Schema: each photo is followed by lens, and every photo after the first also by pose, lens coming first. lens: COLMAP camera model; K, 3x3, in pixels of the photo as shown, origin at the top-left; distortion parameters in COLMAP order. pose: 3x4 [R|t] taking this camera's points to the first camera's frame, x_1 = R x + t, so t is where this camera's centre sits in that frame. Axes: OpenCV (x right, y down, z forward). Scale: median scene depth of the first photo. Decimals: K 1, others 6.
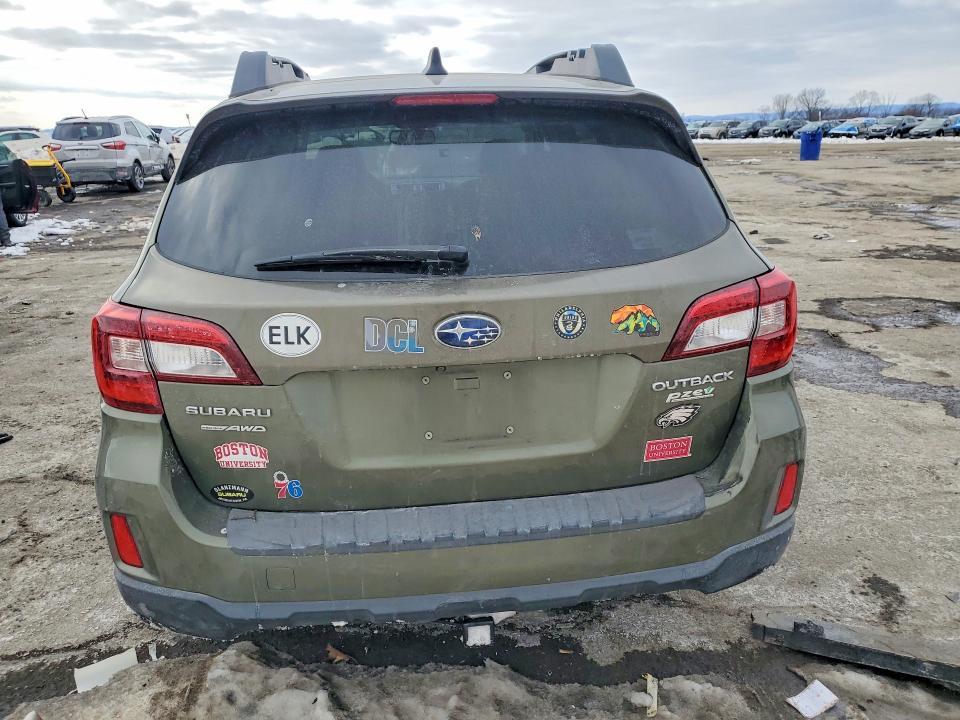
lens RADIAL K [[751.8, 0, 480.0], [0, 751.8, 360.0], [0, 0, 1]] dist [0.025674, 0.004664]
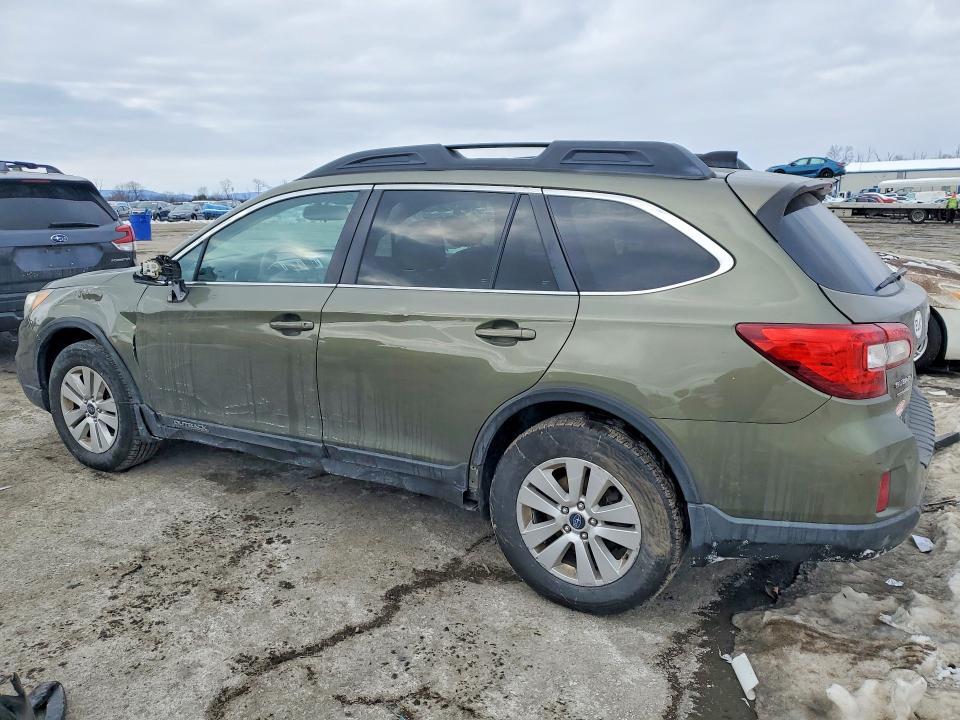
lens RADIAL K [[751.8, 0, 480.0], [0, 751.8, 360.0], [0, 0, 1]] dist [0.025674, 0.004664]
pose [[0.573201, -0.148811, 0.805789, -0.965667], [0.230355, 0.972978, 0.015823, -0.095831], [-0.786370, 0.176548, 0.591991, 0.346018]]
